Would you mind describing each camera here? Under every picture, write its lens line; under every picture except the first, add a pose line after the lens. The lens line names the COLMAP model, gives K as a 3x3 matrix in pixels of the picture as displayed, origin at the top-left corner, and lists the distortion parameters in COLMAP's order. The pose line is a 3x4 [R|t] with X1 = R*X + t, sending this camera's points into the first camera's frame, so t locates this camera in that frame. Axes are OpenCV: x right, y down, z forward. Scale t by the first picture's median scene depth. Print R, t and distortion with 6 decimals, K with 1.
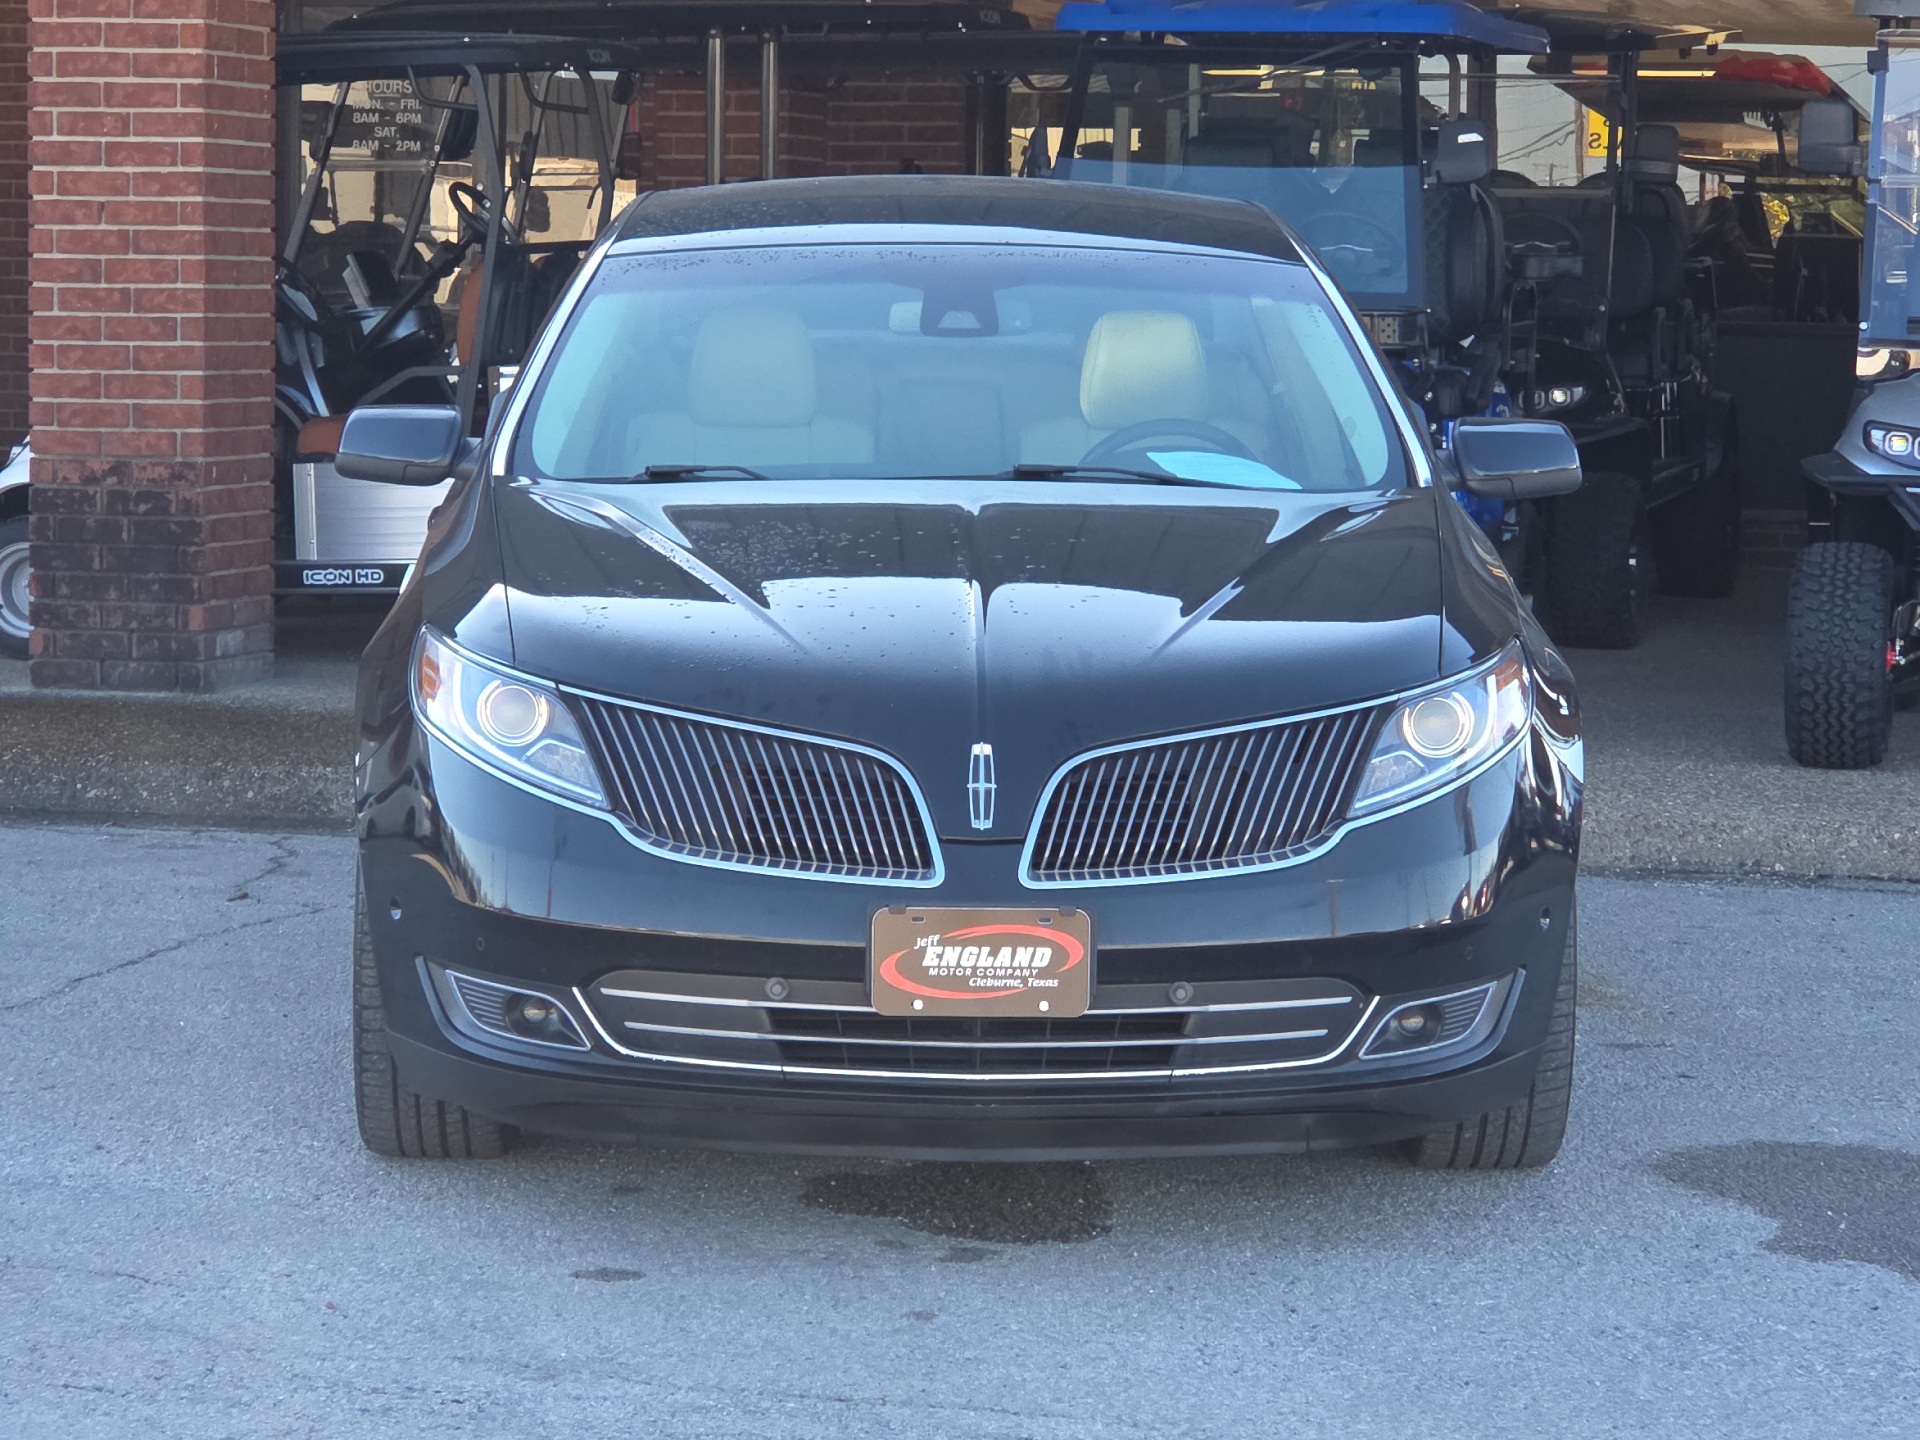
lens RADIAL K [[5349.1, 0, 960.0], [0, 5349.1, 720.0], [0, 0, 1]] dist [-0.636156, 8.740551]
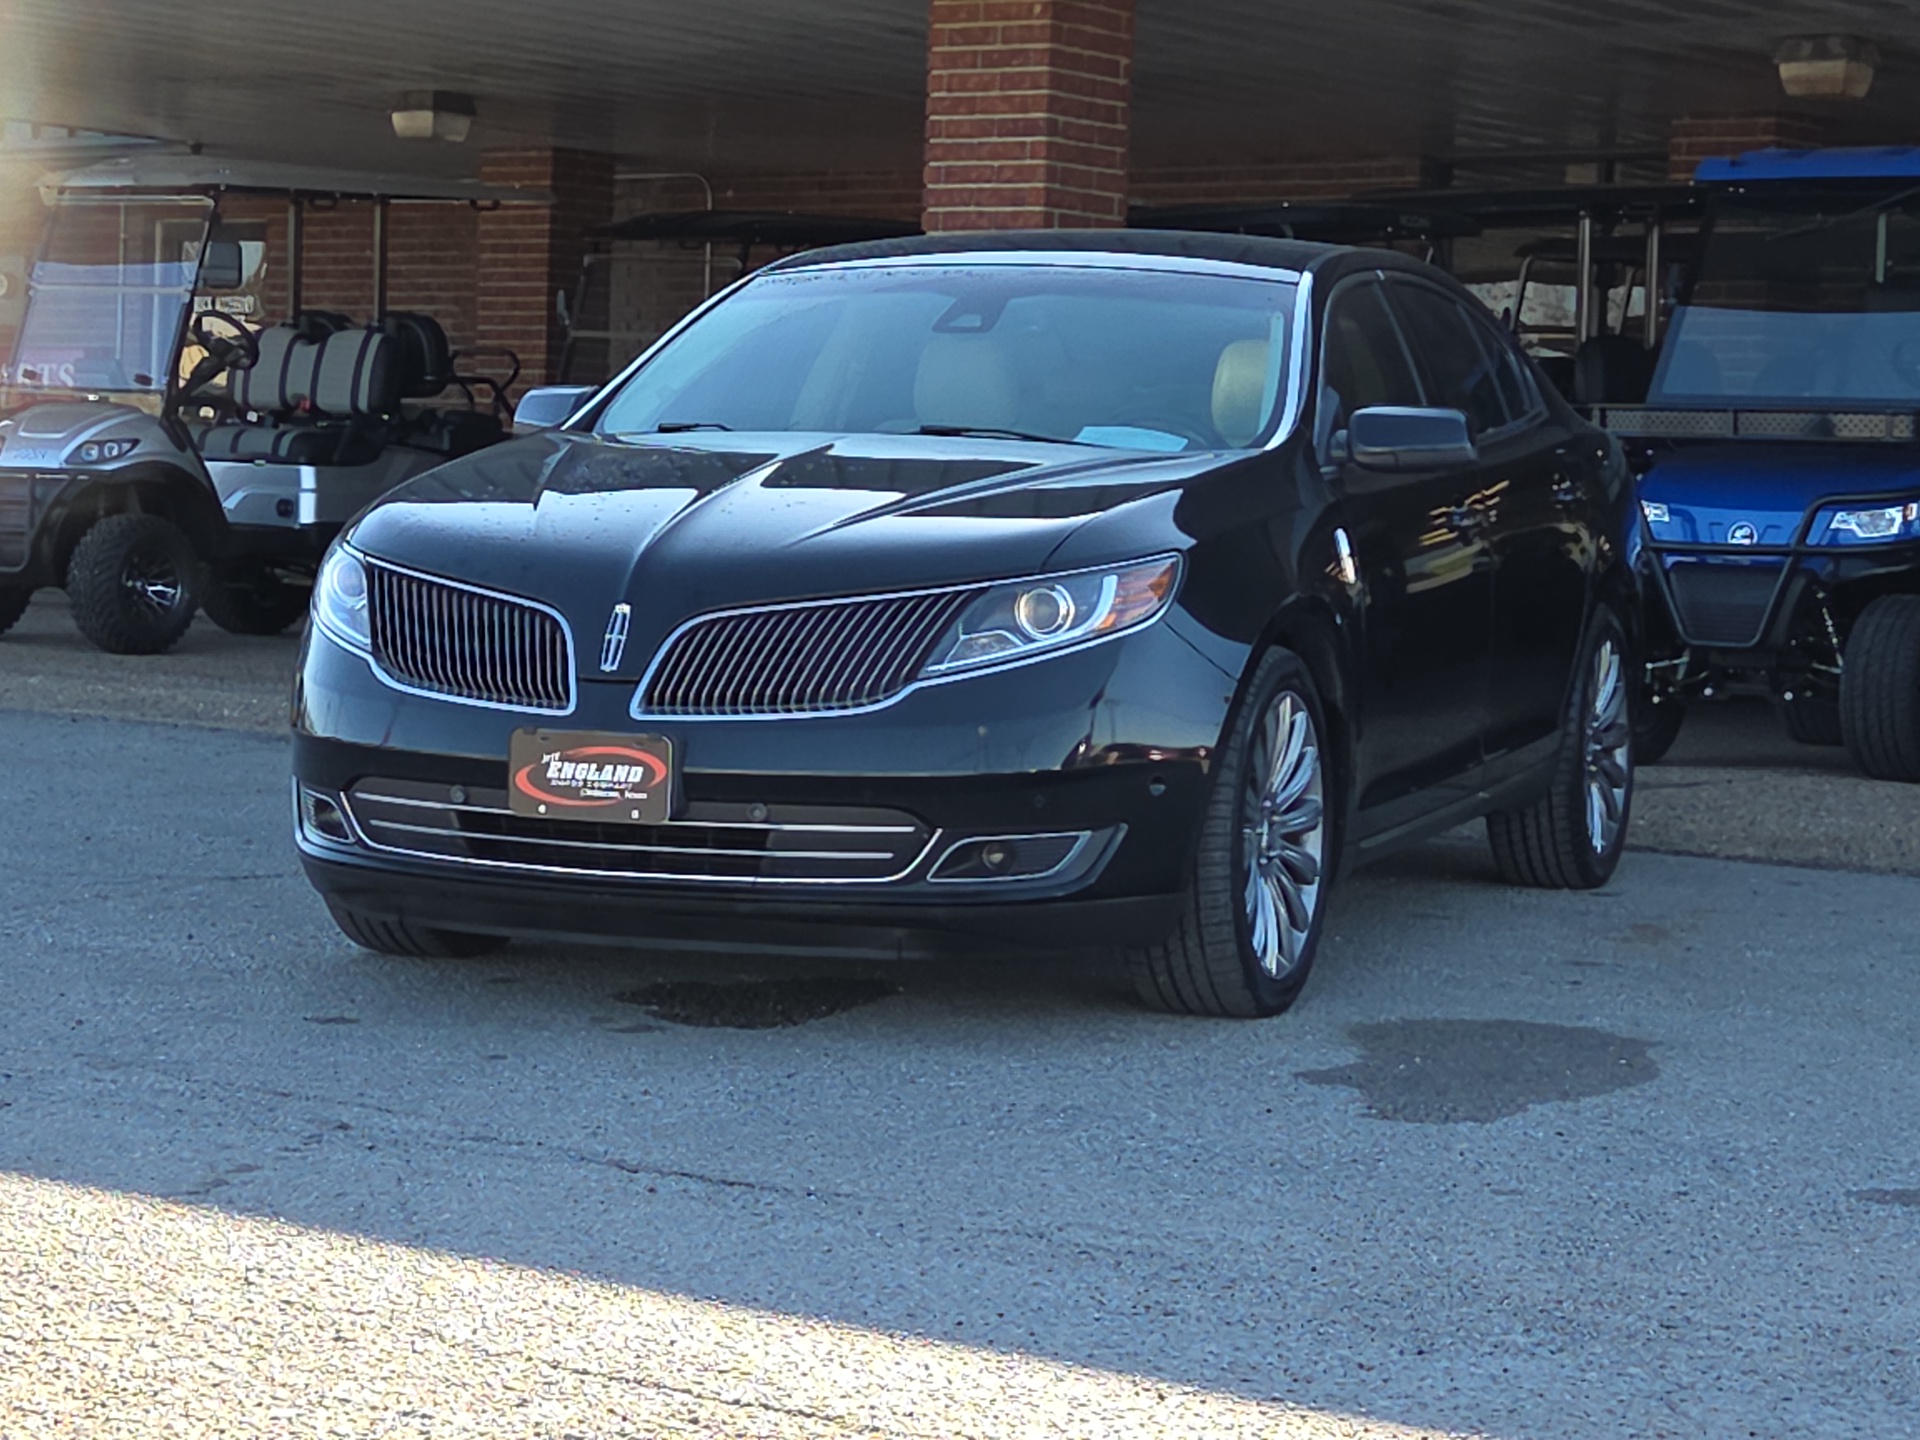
lens RADIAL K [[4240.6, 0, 960.0], [0, 4240.6, 720.0], [0, 0, 1]] dist [0.053640, 0.641695]
pose [[0.932699, 0.036151, -0.358839, 0.430491], [-0.050699, 0.998226, -0.031213, 0.058016], [0.357074, 0.047306, 0.932878, 0.114860]]
